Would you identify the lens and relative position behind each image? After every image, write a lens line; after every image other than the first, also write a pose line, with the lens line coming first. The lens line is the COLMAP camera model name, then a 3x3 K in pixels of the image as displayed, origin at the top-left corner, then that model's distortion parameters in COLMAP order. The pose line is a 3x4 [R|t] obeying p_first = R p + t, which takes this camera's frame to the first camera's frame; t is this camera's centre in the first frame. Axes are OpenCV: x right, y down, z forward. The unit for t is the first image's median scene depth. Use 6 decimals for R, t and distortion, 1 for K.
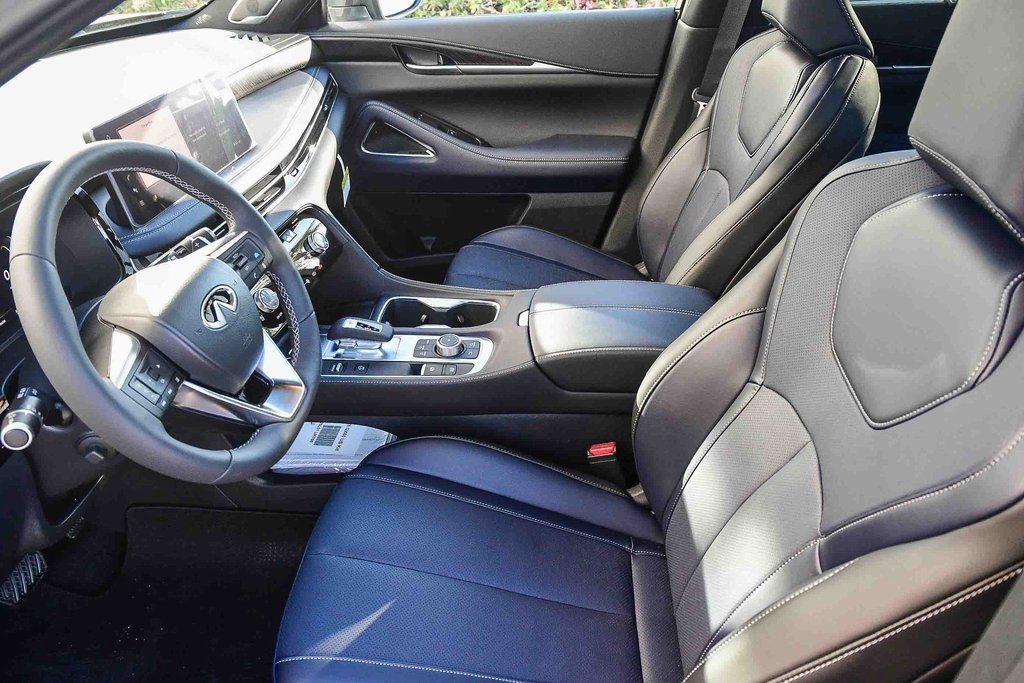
lens RADIAL K [[744.5, 0, 512.0], [0, 744.5, 341.5], [0, 0, 1]] dist [-0.006588, 0.001046]
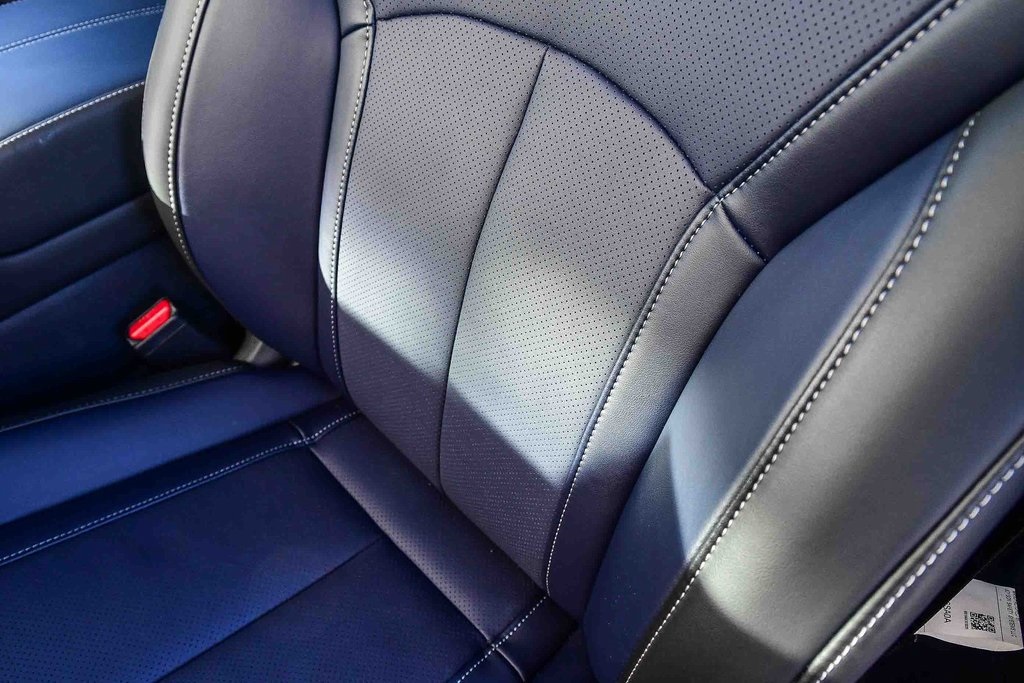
lens RADIAL K [[744.5, 0, 512.0], [0, 744.5, 341.5], [0, 0, 1]] dist [-0.006588, 0.001046]
pose [[0.685884, -0.556908, 0.468419, 0.046022], [0.419172, 0.828525, 0.371269, 0.076613], [-0.594860, -0.058299, 0.801713, 0.472780]]
